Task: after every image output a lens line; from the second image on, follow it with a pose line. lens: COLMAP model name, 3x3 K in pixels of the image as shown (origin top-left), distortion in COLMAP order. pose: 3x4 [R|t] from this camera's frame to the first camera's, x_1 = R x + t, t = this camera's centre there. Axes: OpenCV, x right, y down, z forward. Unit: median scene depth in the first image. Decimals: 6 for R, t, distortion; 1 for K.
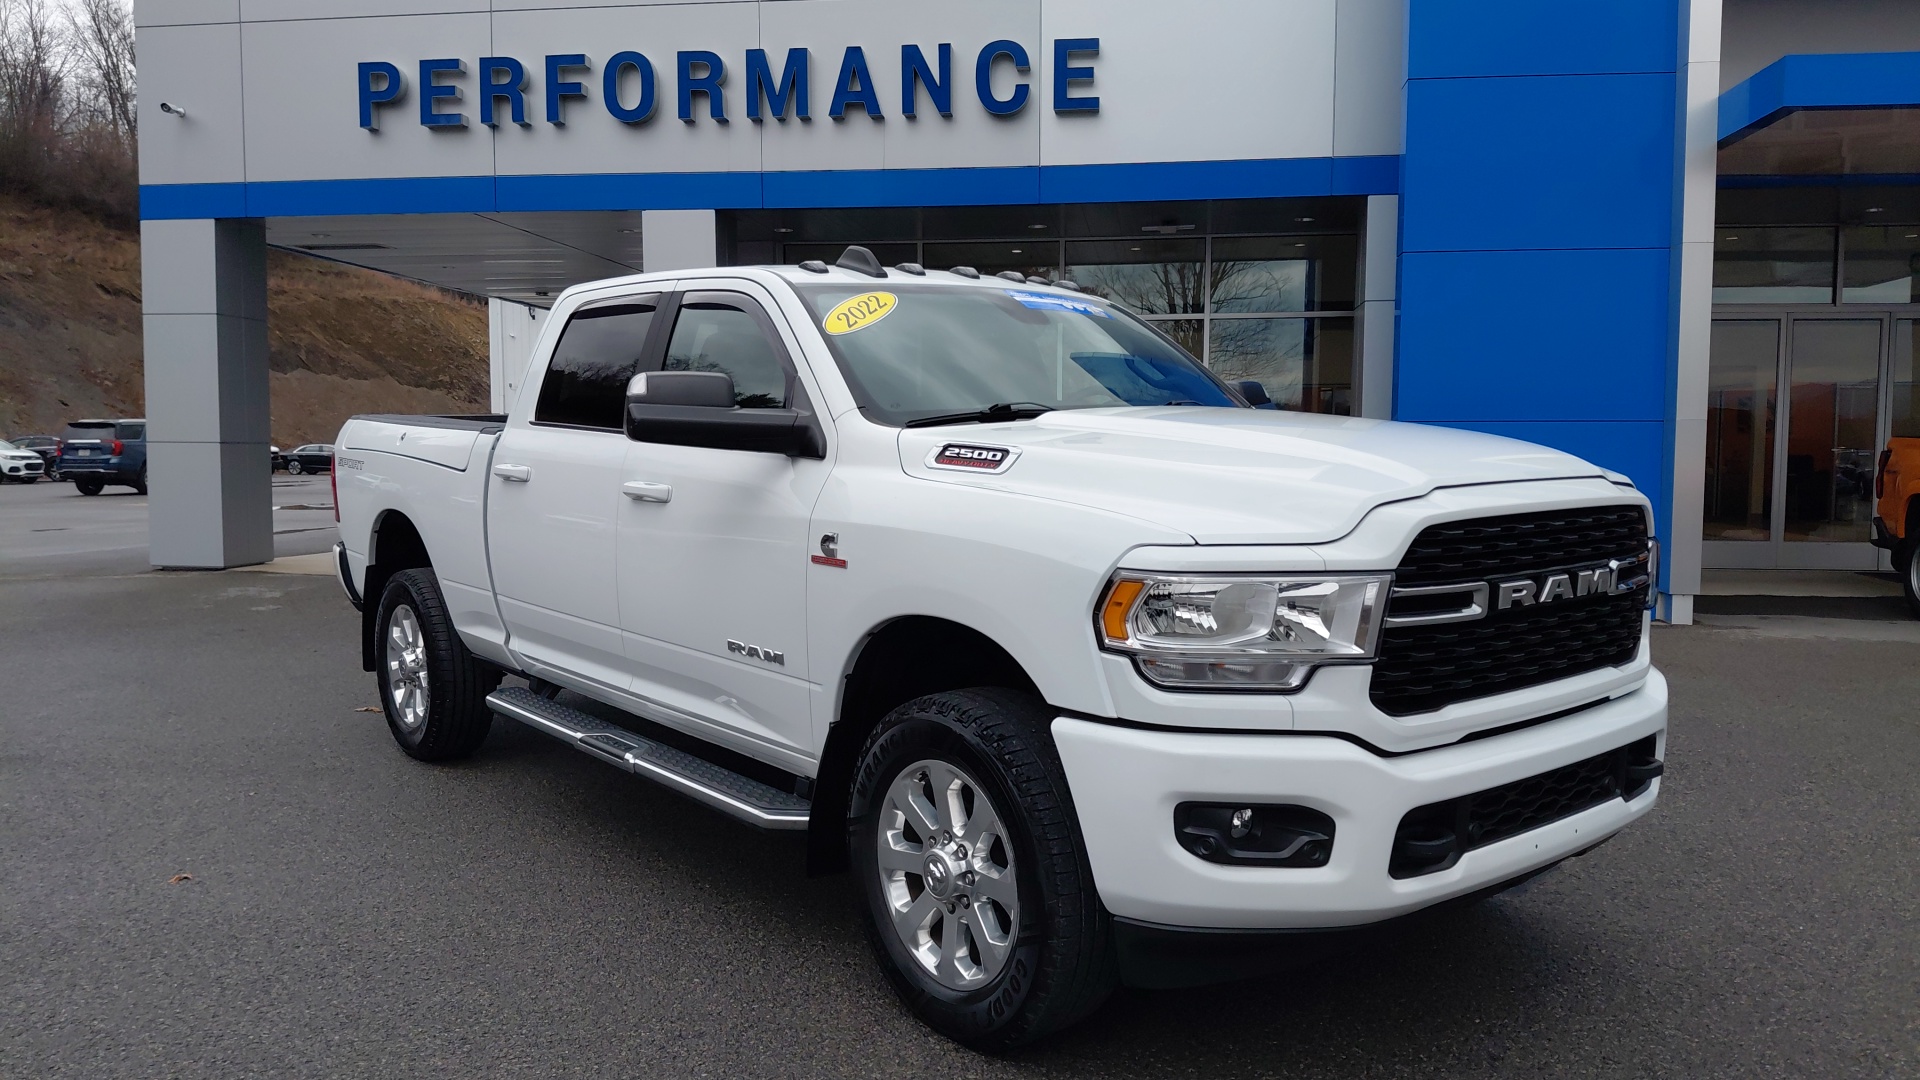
lens RADIAL K [[1435.3, 0, 980.5], [0, 1435.3, 535.8], [0, 0, 1]] dist [0.055176, -0.099385]
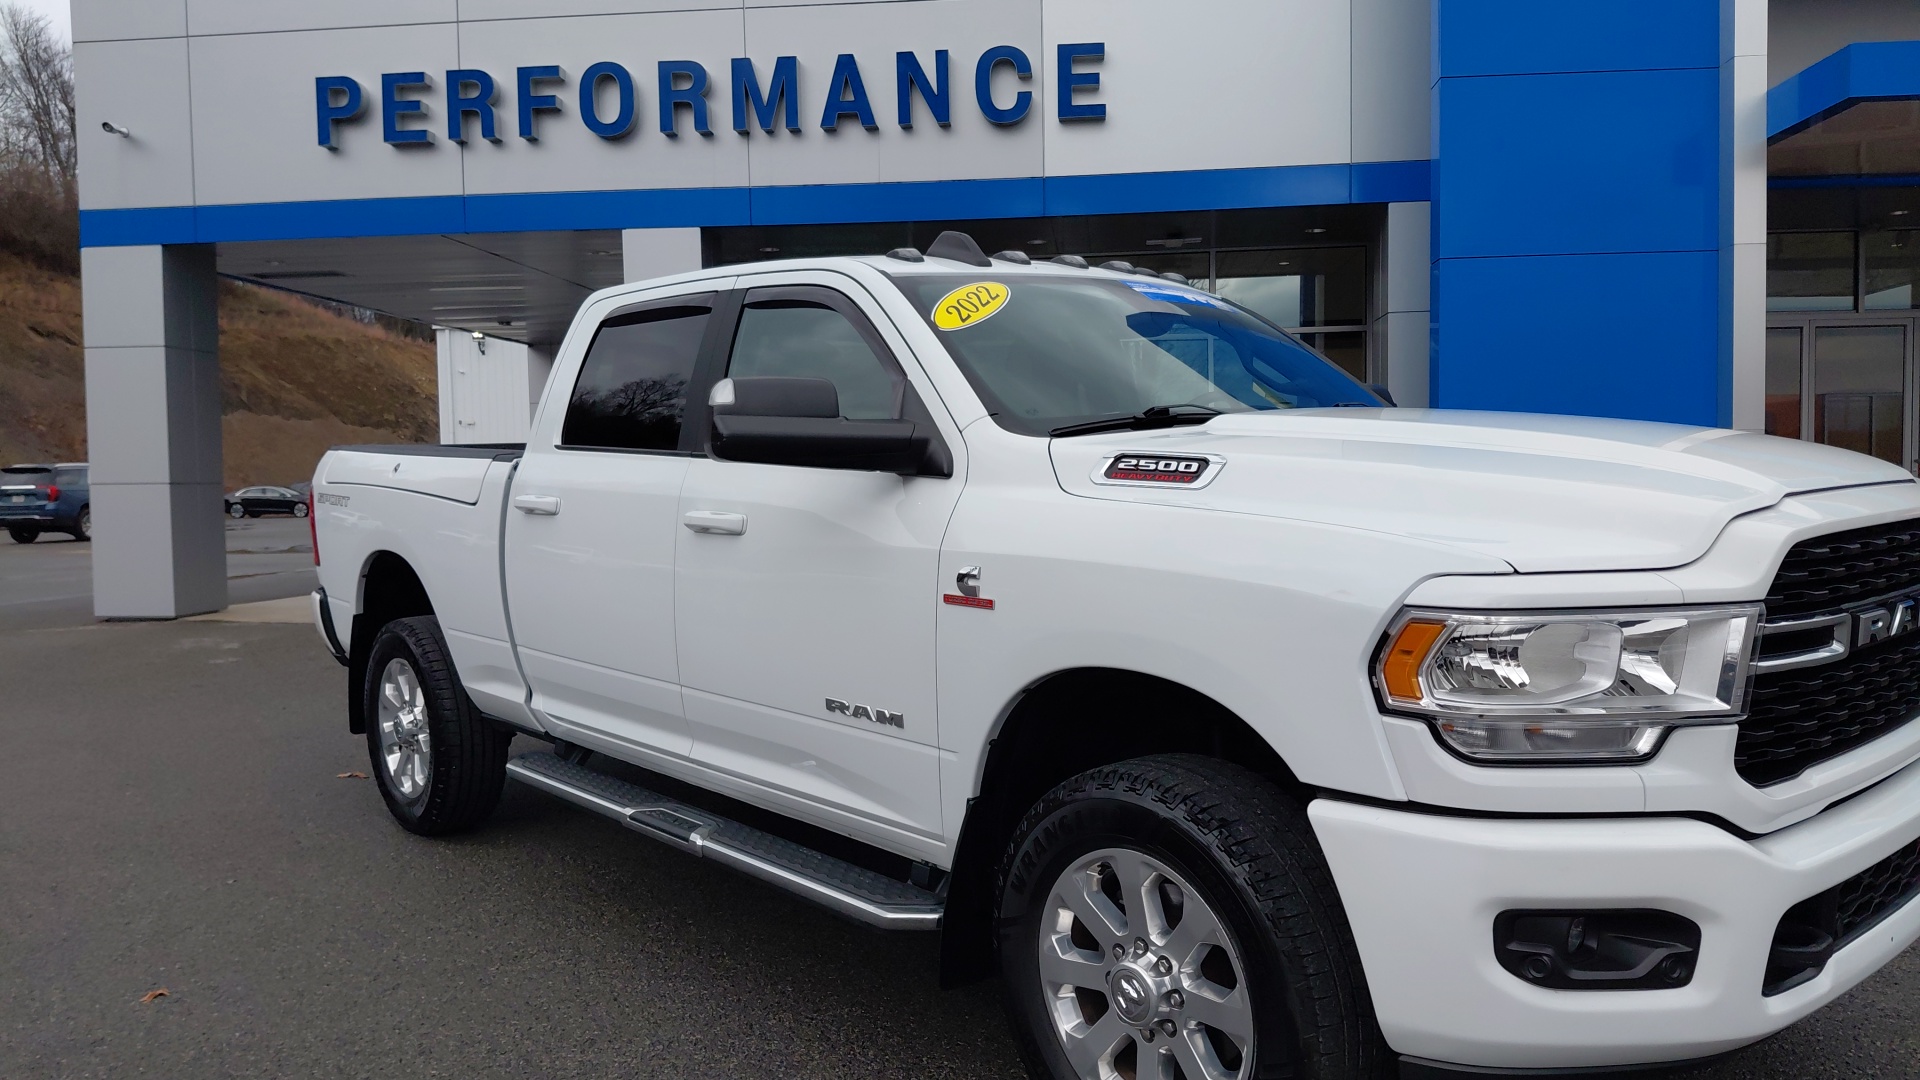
lens RADIAL K [[1435.3, 0, 971.8], [0, 1435.3, 535.8], [0, 0, 1]] dist [0.055176, -0.099385]
pose [[0.999381, -0.018771, 0.029745, -0.084188], [0.019405, 0.999587, -0.021176, -0.001600], [-0.029335, 0.021740, 0.999333, 0.121418]]
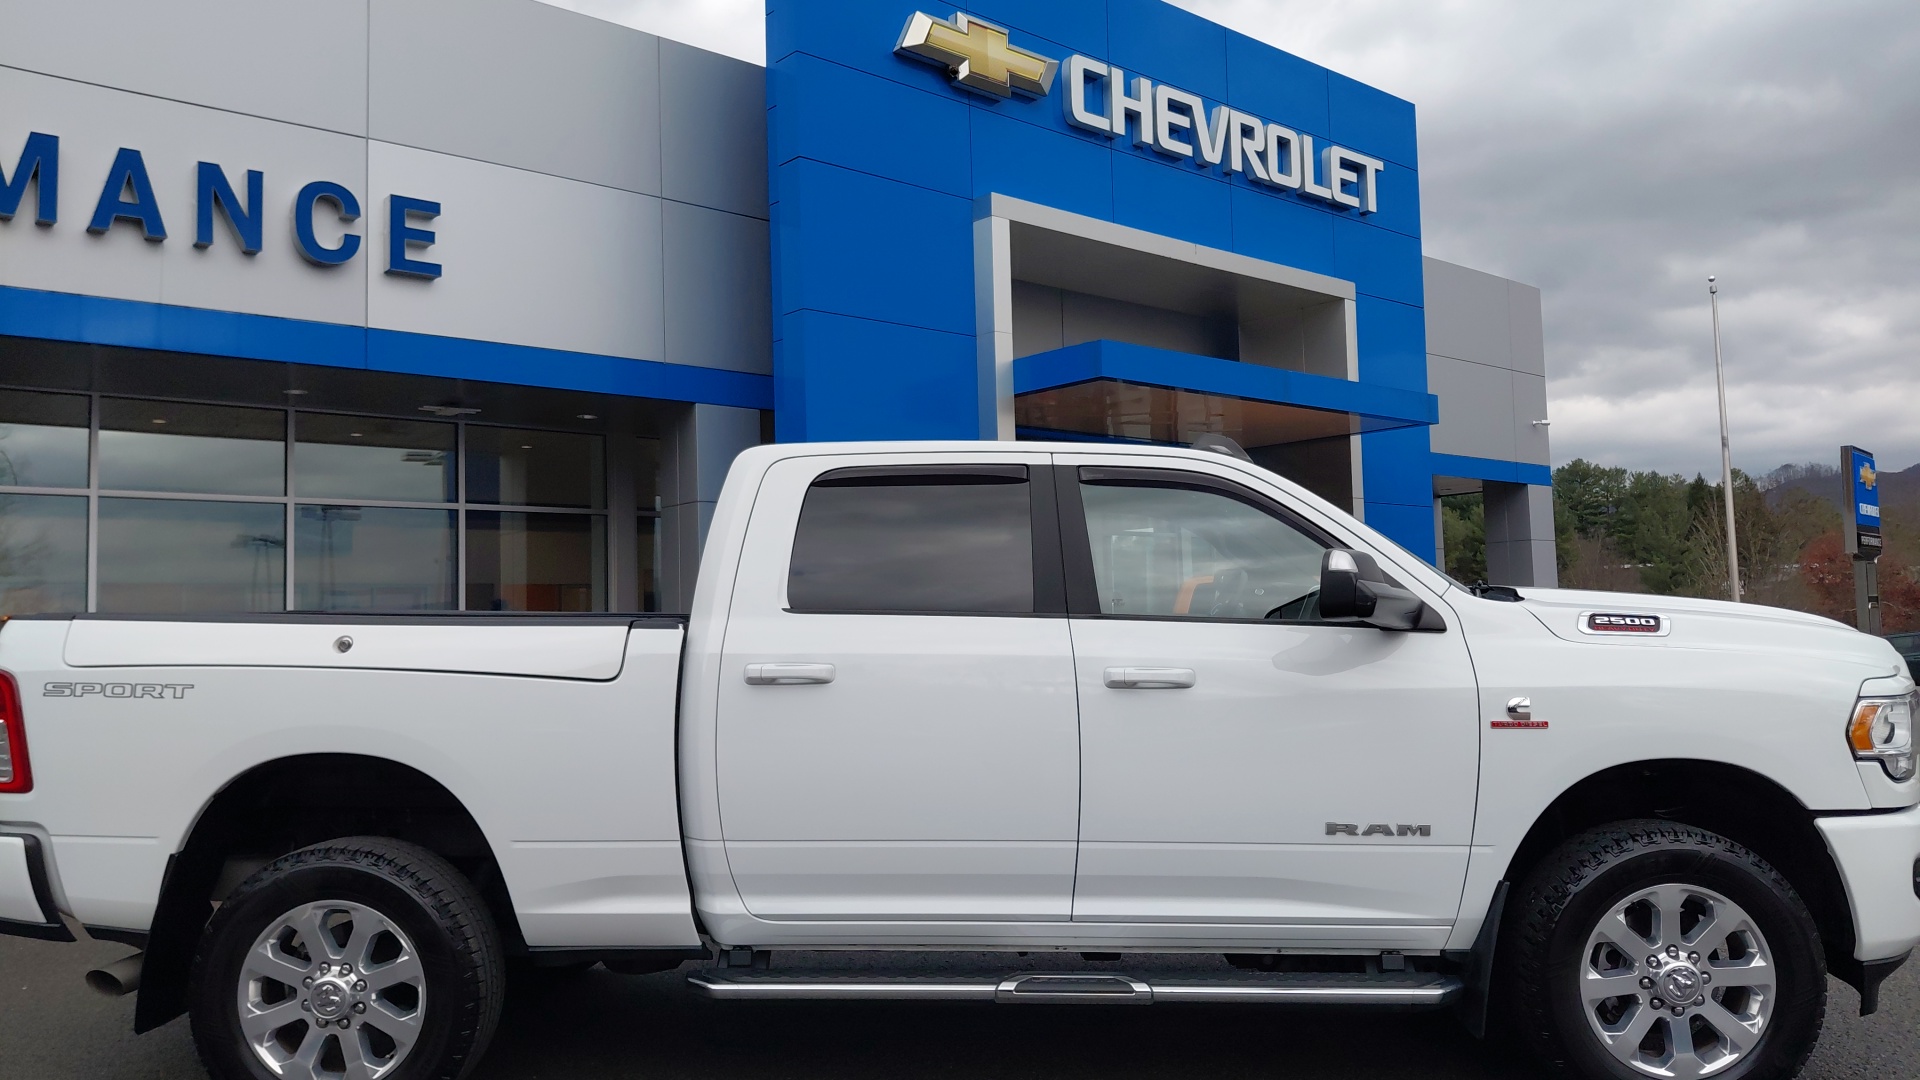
lens RADIAL K [[1435.3, 0, 972.4], [0, 1435.3, 502.6], [0, 0, 1]] dist [0.055176, -0.099385]
pose [[0.653850, 0.046408, 0.755199, -0.801797], [0.078202, 0.988627, -0.128460, -0.026671], [-0.752572, 0.143051, 0.642785, 0.386645]]
